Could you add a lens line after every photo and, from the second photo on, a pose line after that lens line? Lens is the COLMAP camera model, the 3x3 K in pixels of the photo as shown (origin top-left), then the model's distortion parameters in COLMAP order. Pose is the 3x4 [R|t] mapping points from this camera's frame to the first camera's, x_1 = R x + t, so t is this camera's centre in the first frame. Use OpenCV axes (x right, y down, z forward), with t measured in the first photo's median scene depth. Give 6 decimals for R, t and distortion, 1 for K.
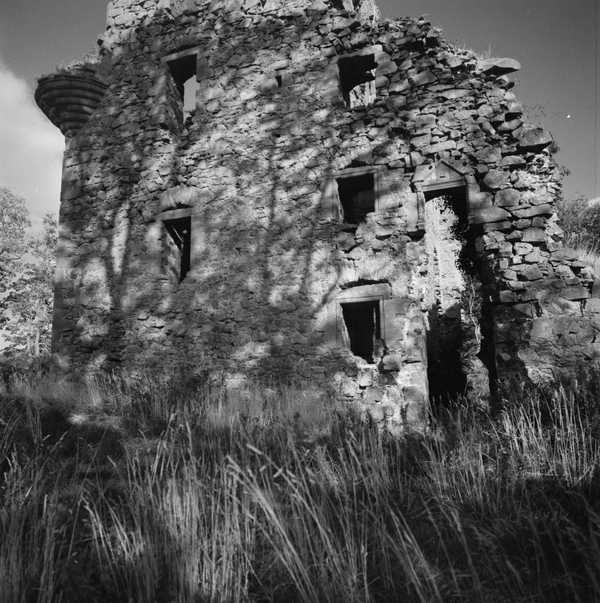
lens RADIAL K [[619.0, 0, 299.8], [0, 619.0, 286.7], [0, 0, 1]] dist [0.012465, 0.028793]
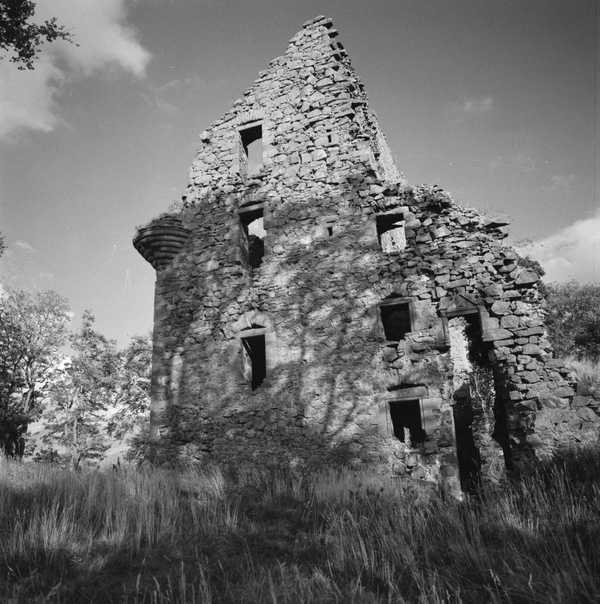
lens RADIAL K [[620.0, 0, 299.8], [0, 620.0, 287.2], [0, 0, 1]] dist [0.012465, 0.028793]
pose [[0.999487, -0.031249, 0.007003, -0.127010], [0.031842, 0.993030, -0.113482, -0.073084], [-0.003408, 0.113646, 0.993515, -0.345504]]
